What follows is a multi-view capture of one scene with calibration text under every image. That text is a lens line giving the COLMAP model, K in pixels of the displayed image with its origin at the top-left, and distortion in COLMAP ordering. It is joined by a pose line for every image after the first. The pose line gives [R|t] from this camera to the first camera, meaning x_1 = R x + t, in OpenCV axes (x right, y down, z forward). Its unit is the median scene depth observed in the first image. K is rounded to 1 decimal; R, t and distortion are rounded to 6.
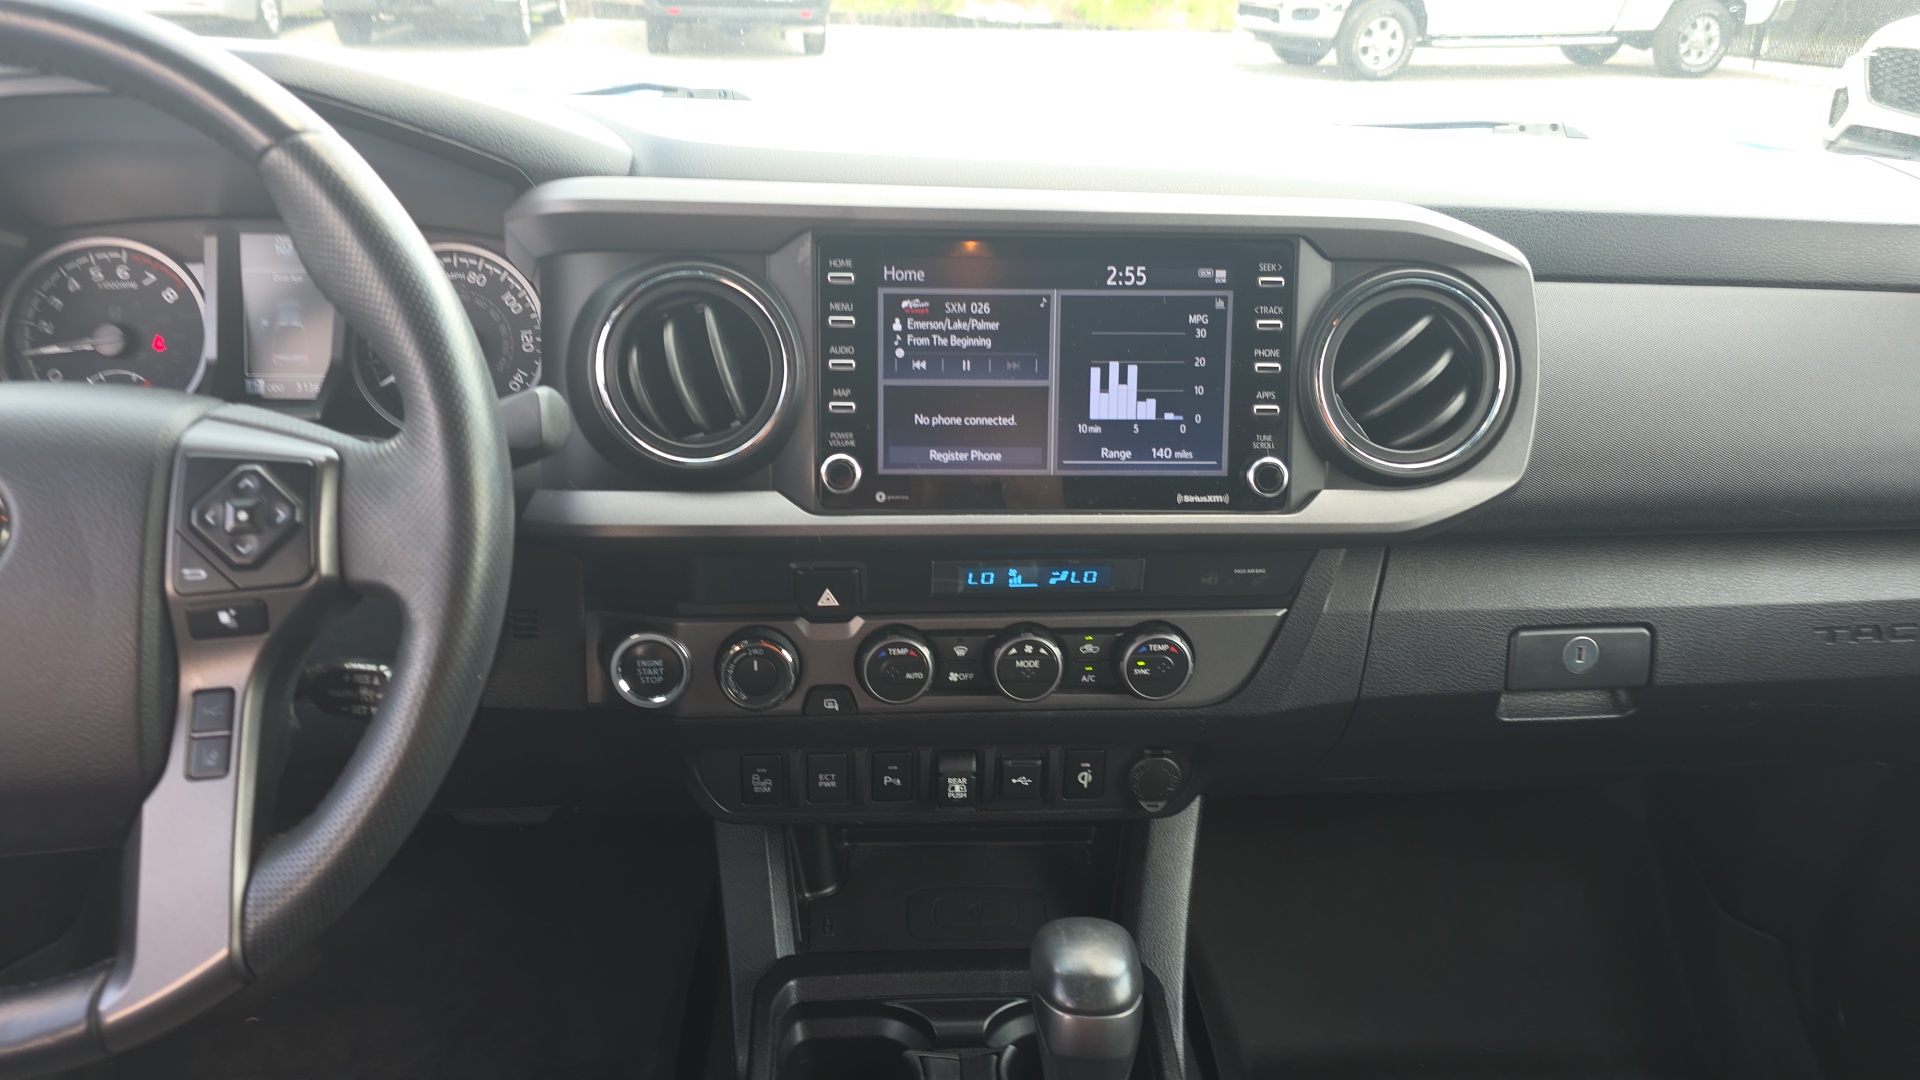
lens RADIAL K [[1299.6, 0, 953.5], [0, 1299.6, 533.5], [0, 0, 1]] dist [0.062147, -0.067043]
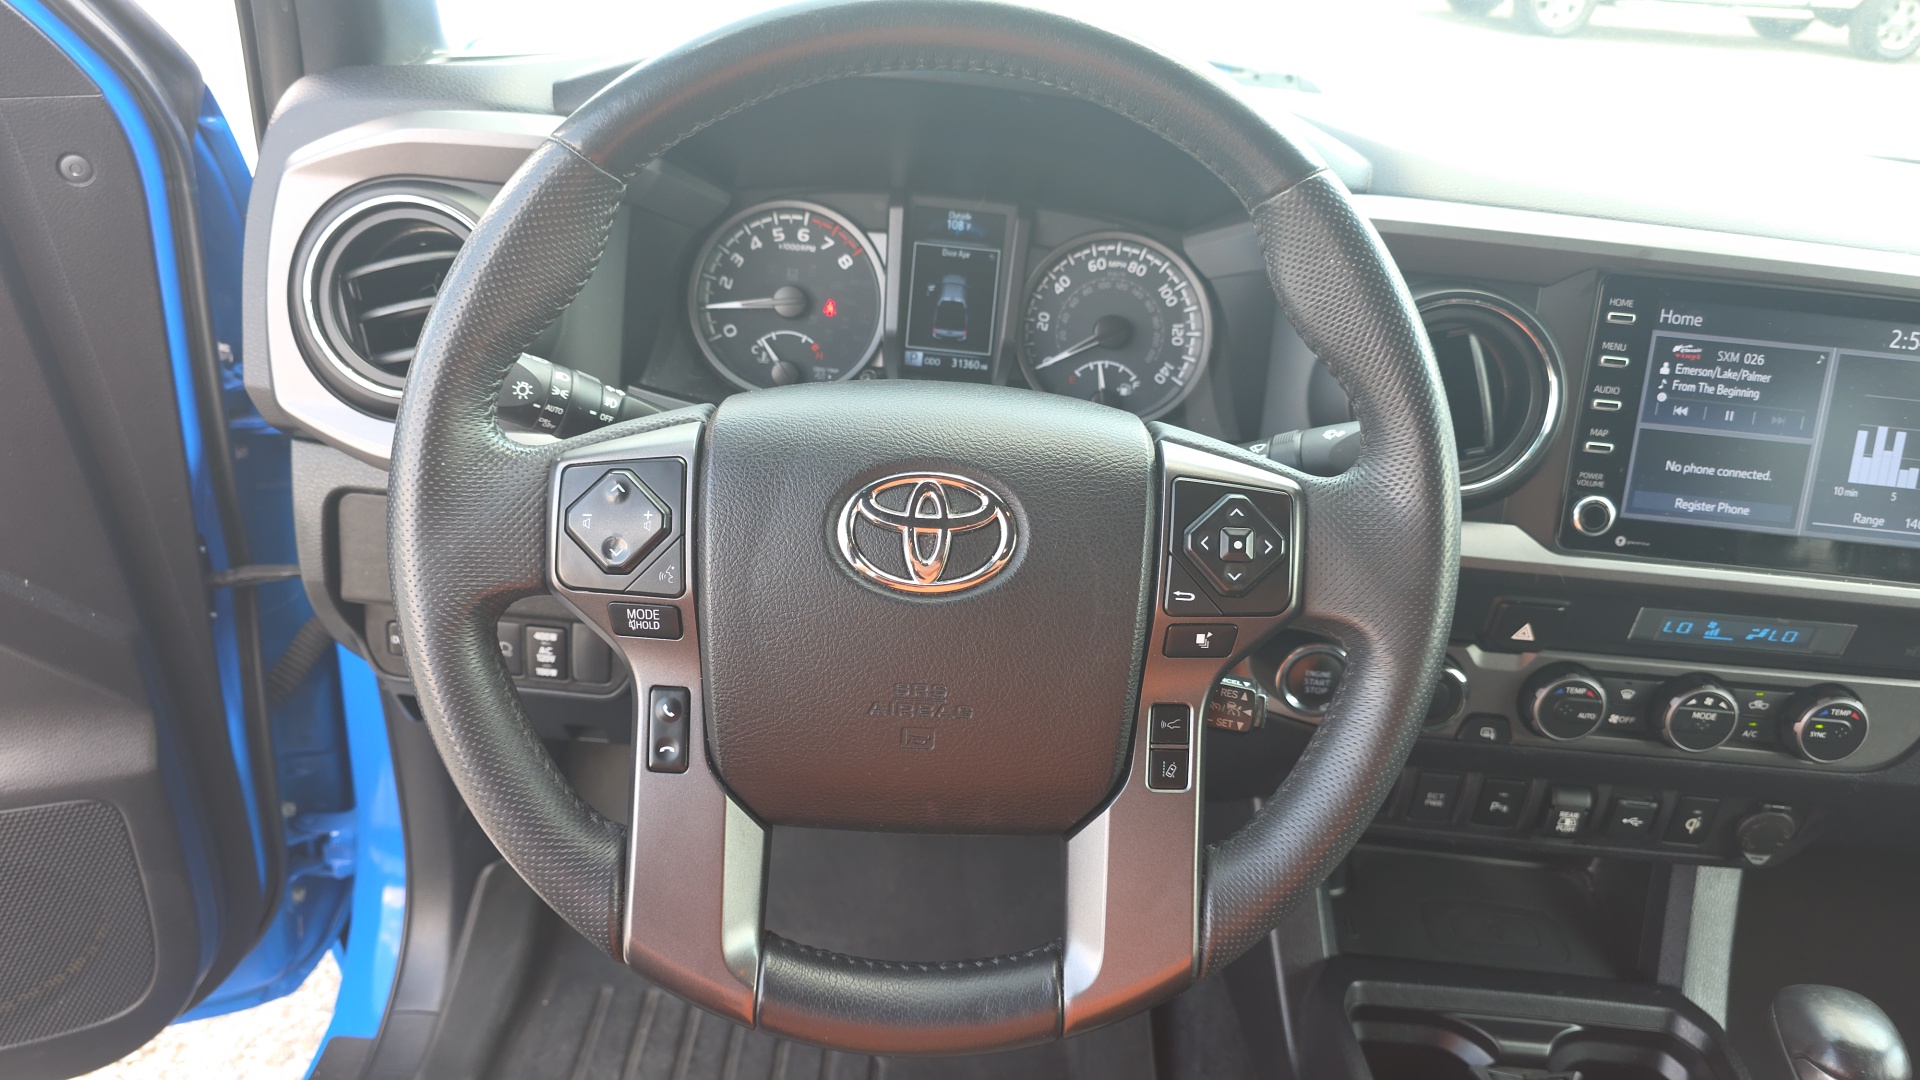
lens RADIAL K [[1299.6, 0, 951.3], [0, 1299.6, 536.6], [0, 0, 1]] dist [0.062147, -0.067043]
pose [[0.994172, 0.097709, -0.045545, -0.473059], [-0.094811, 0.993565, 0.061956, -0.041667], [0.051306, -0.057277, 0.997039, -0.017027]]
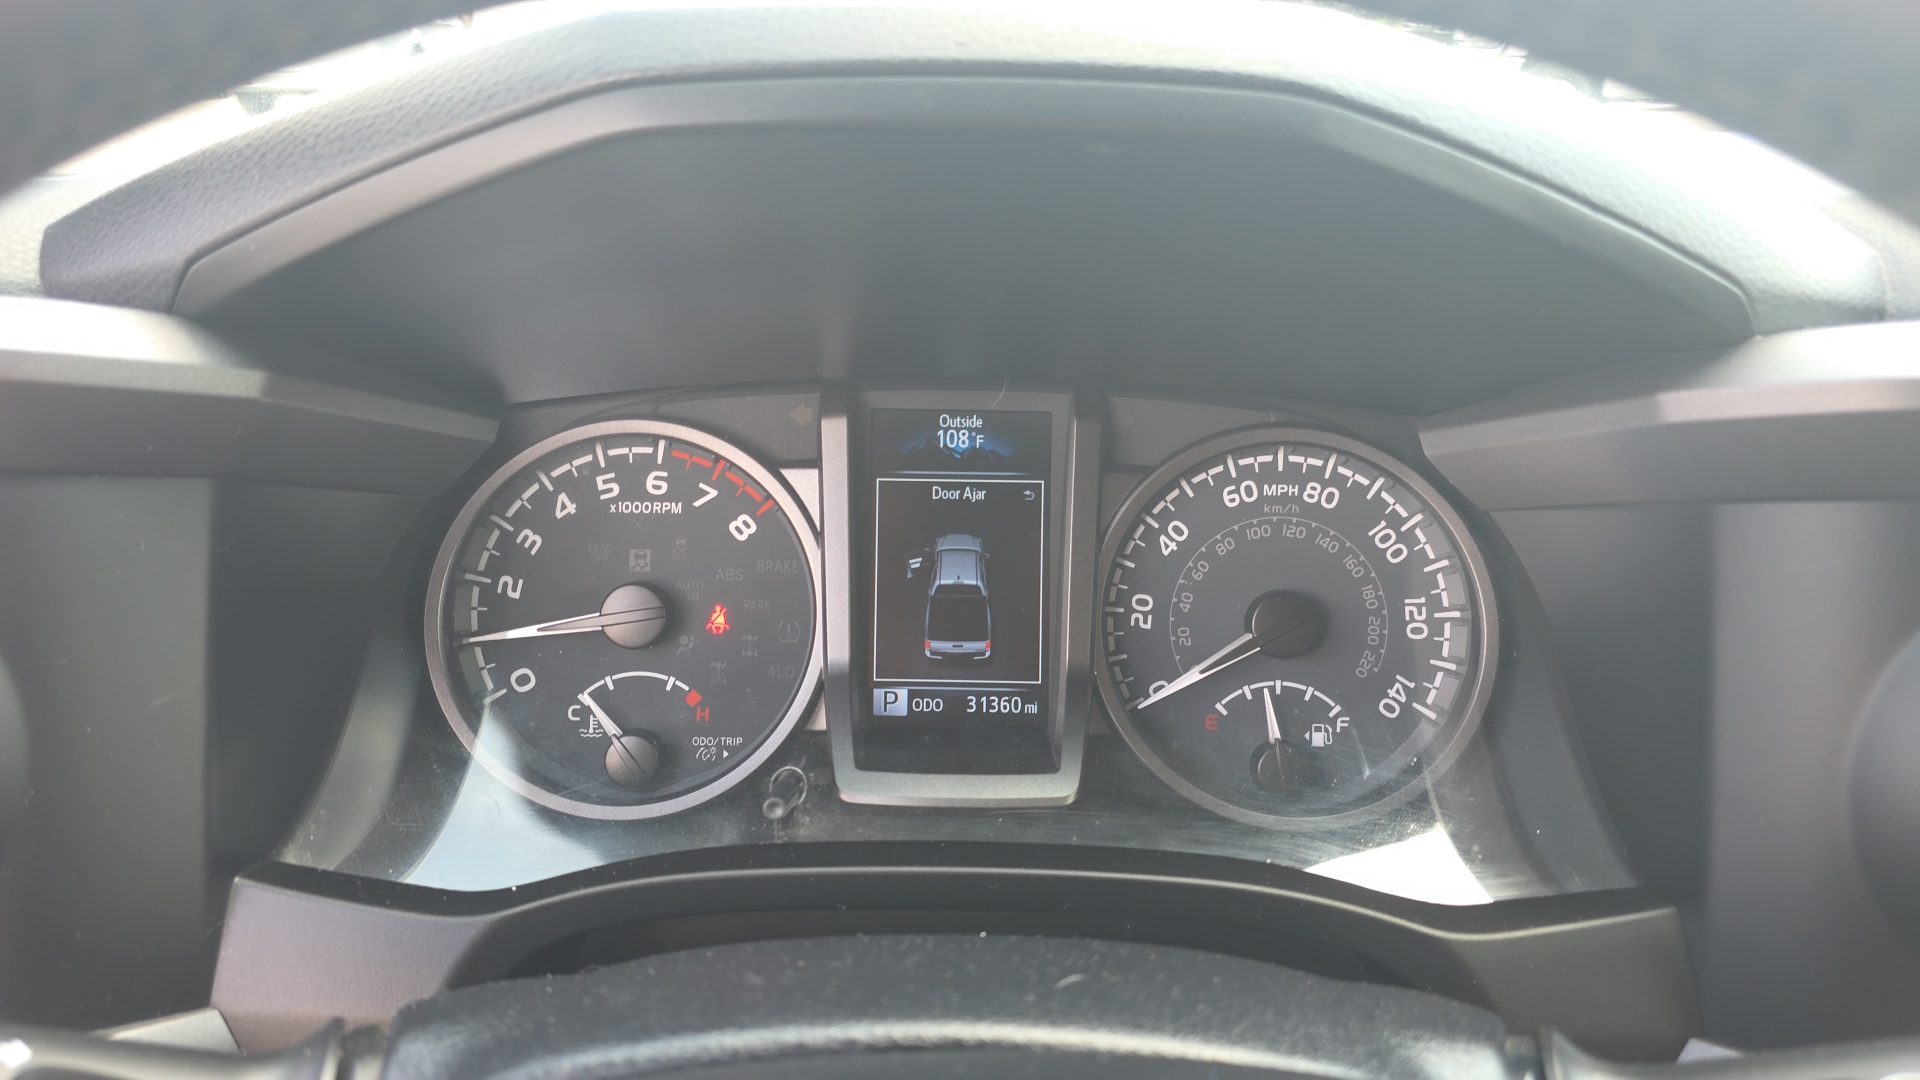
lens RADIAL K [[1299.6, 0, 926.0], [0, 1299.6, 533.1], [0, 0, 1]] dist [0.062147, -0.067043]
pose [[0.996757, 0.013827, -0.079274, -0.511133], [-0.017674, 0.998689, -0.048035, -0.164568], [0.078506, 0.049280, 0.995695, 0.526022]]
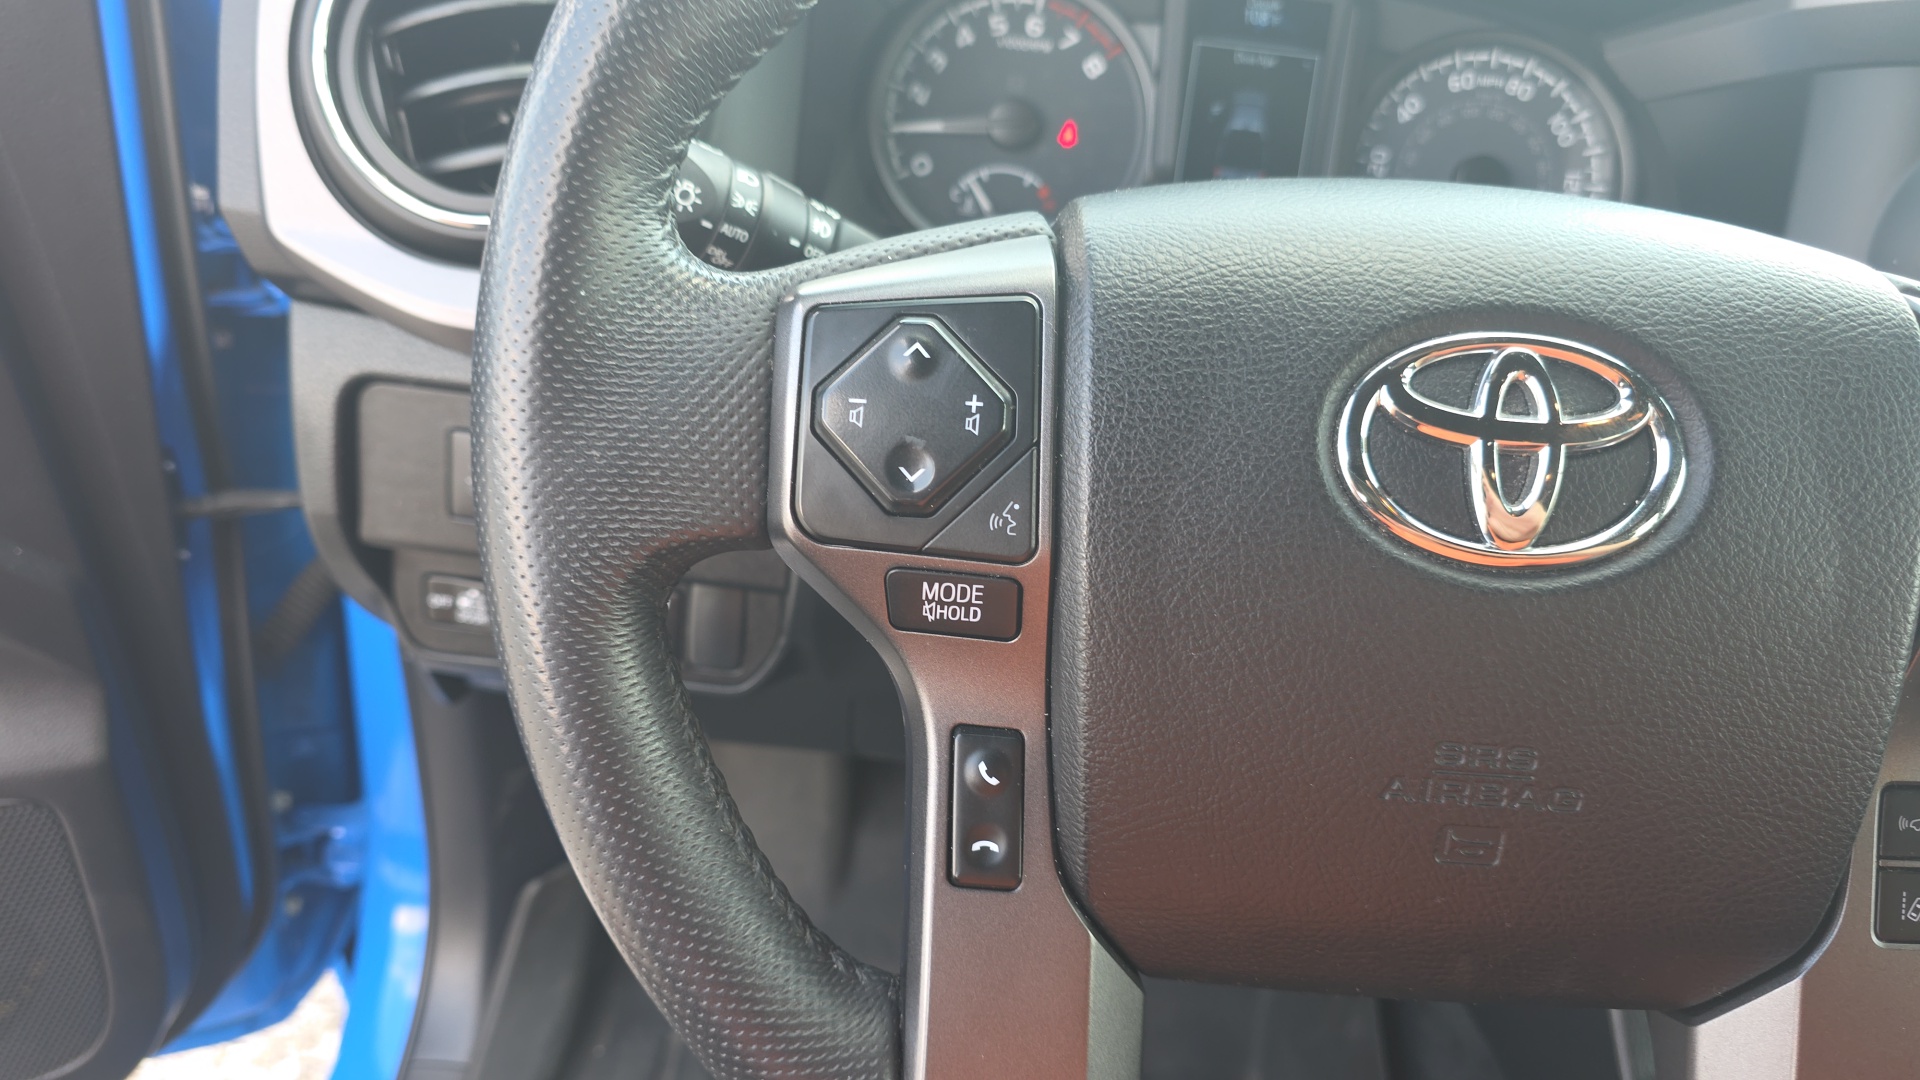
lens RADIAL K [[1338.1, 0, 953.3], [0, 1338.1, 526.2], [0, 0, 1]] dist [0.008033, -0.020486]
pose [[0.991154, 0.125042, -0.044468, -0.643723], [-0.120544, 0.988392, 0.092468, 0.003560], [0.055515, -0.086290, 0.994722, 0.285355]]
